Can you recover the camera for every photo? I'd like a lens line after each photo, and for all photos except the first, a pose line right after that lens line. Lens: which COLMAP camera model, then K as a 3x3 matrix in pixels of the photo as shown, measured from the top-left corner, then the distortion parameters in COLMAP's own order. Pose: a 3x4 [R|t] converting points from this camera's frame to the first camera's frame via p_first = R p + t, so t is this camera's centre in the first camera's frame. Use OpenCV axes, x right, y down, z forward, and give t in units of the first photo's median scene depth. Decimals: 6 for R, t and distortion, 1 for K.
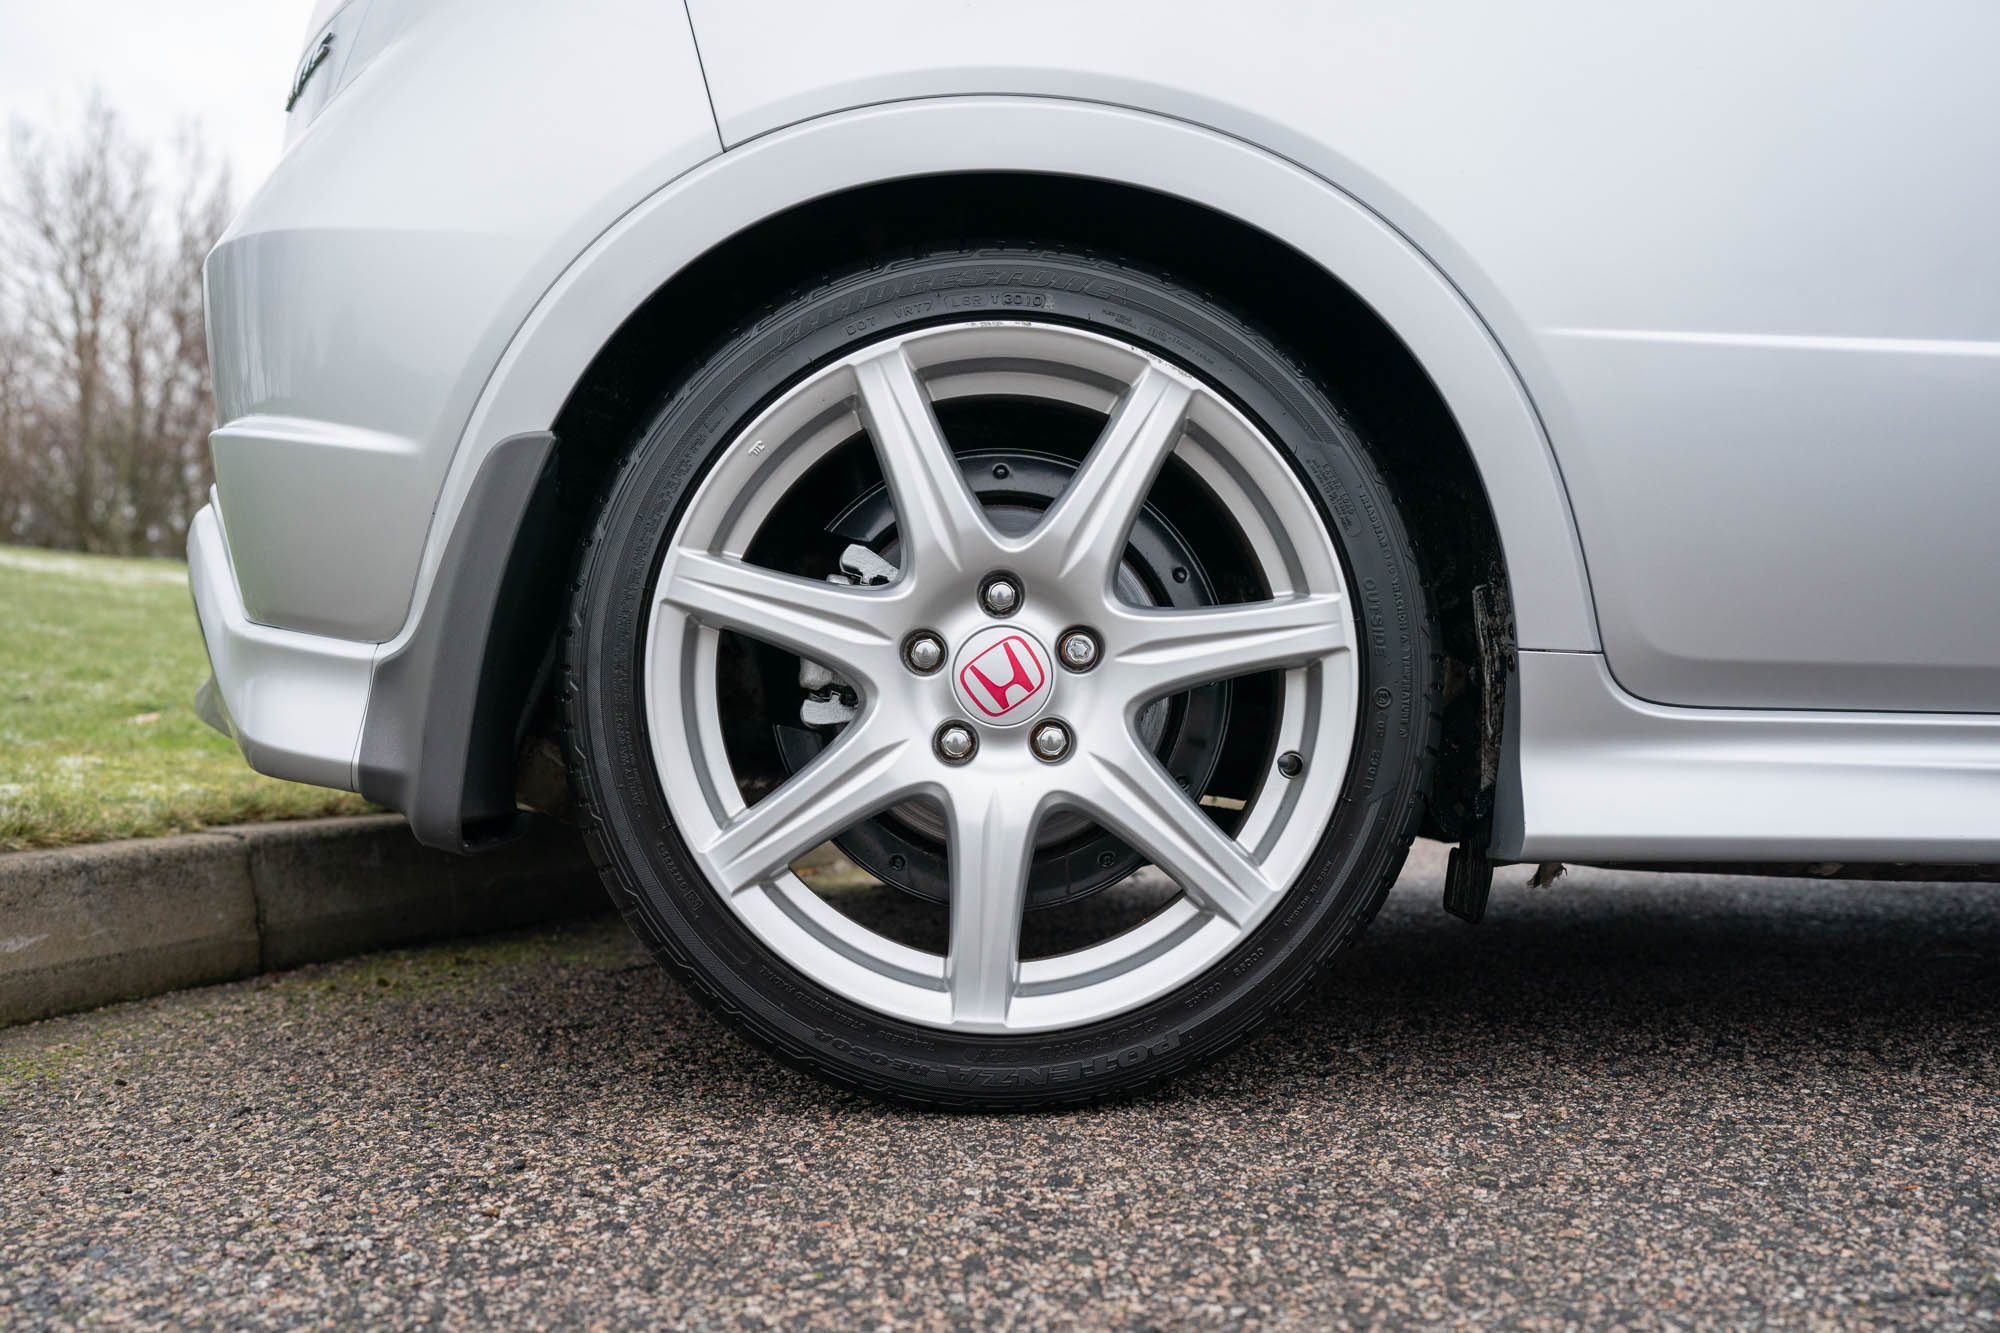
lens RADIAL K [[1919.6, 0, 1000.0], [0, 1919.6, 666.5], [0, 0, 1]] dist [-0.008021, -0.008919]
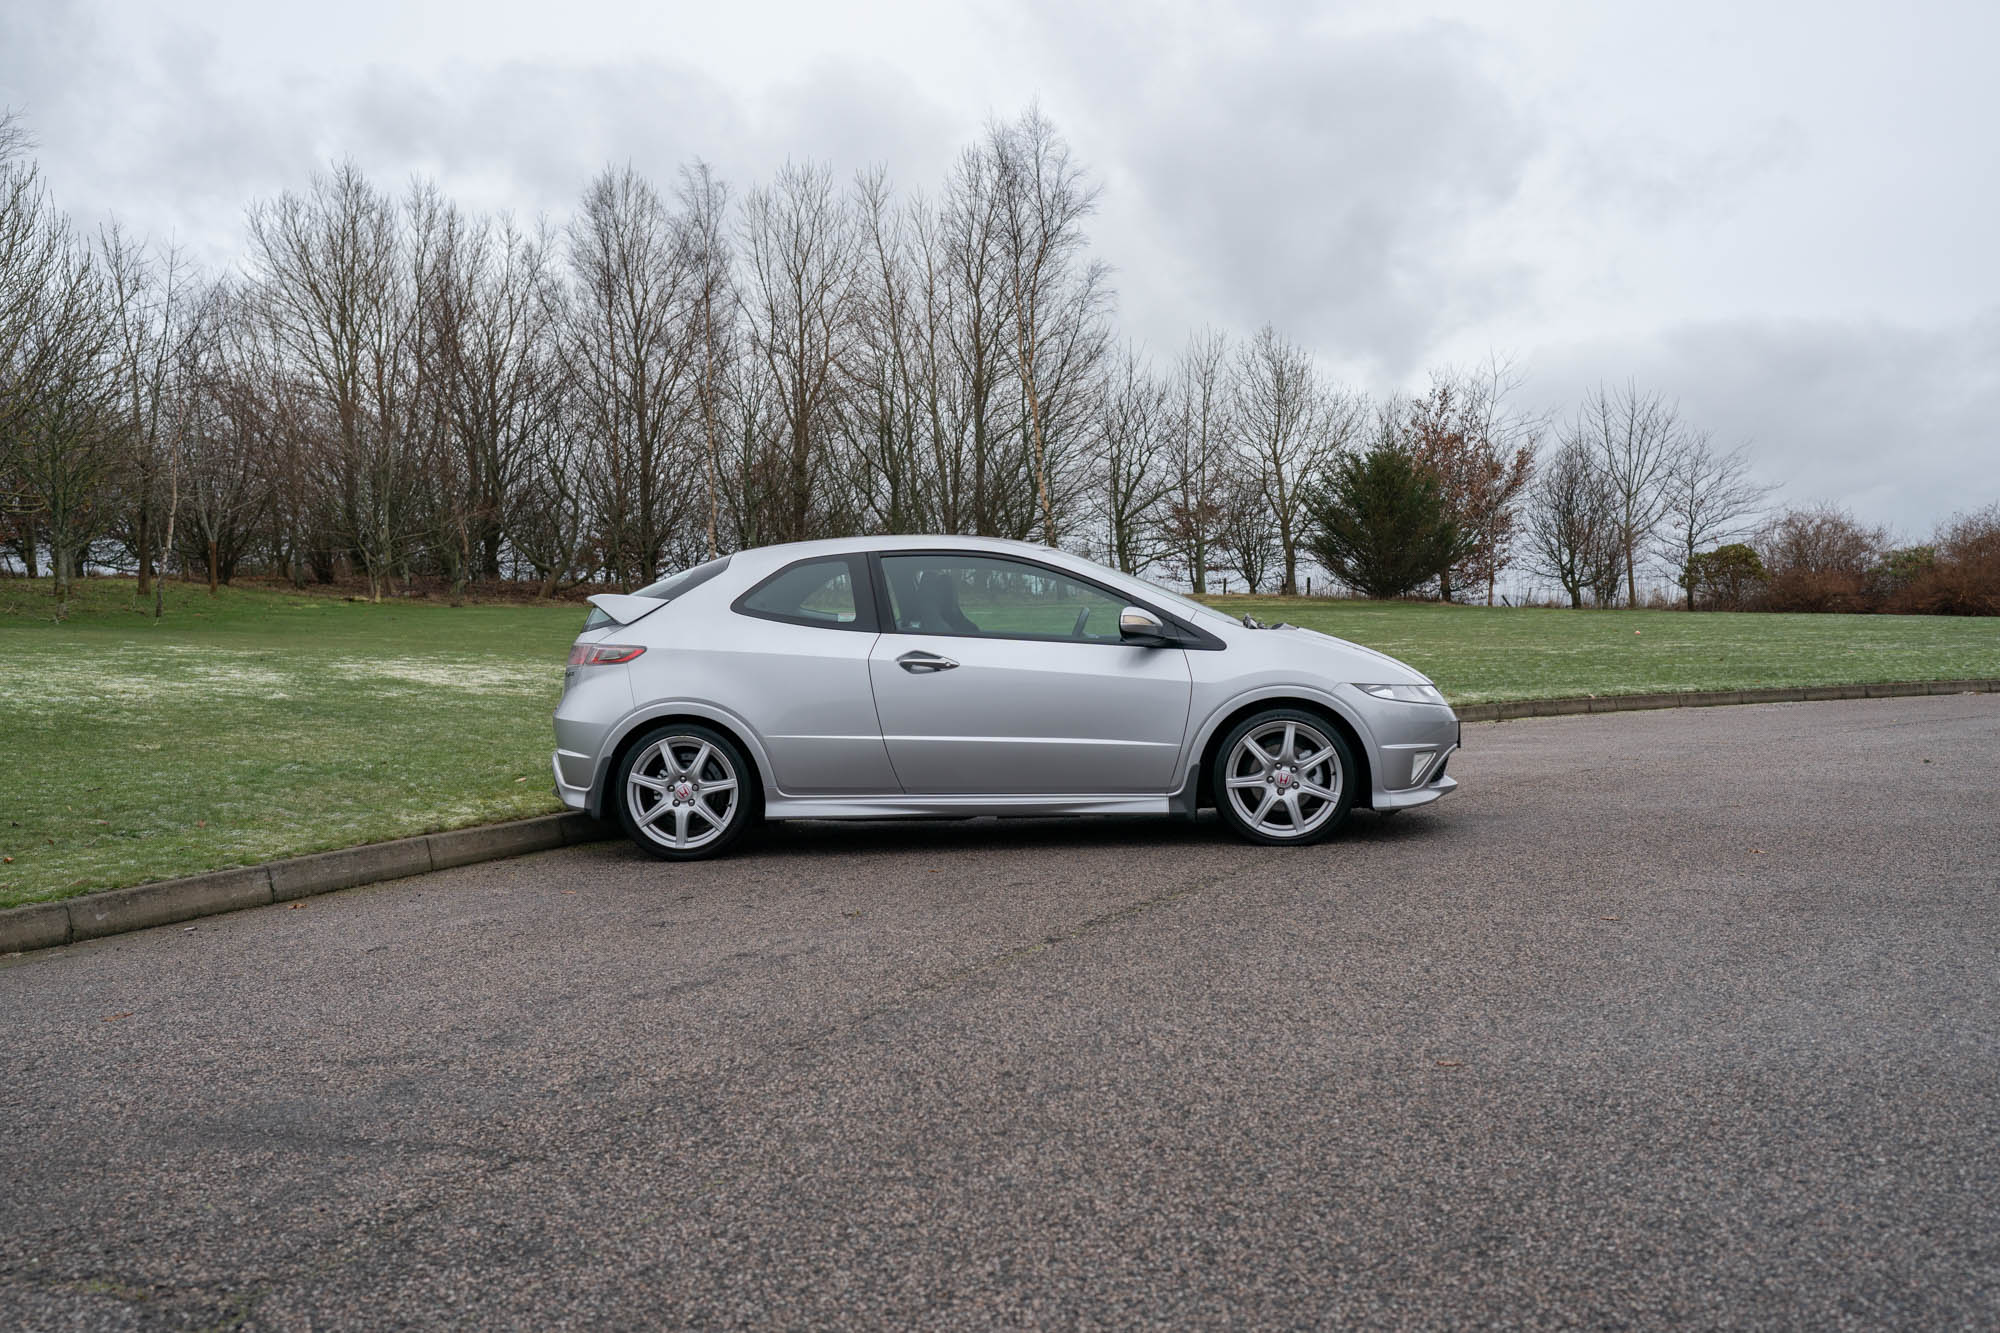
lens RADIAL K [[2050.7, 0, 1000.0], [0, 2050.7, 666.5], [0, 0, 1]] dist [0.001204, 0.002922]
pose [[0.992551, -0.025279, -0.119182, 1.817470], [0.030650, 0.998585, 0.043454, -0.657940], [0.117915, -0.046783, 0.991921, -5.442767]]
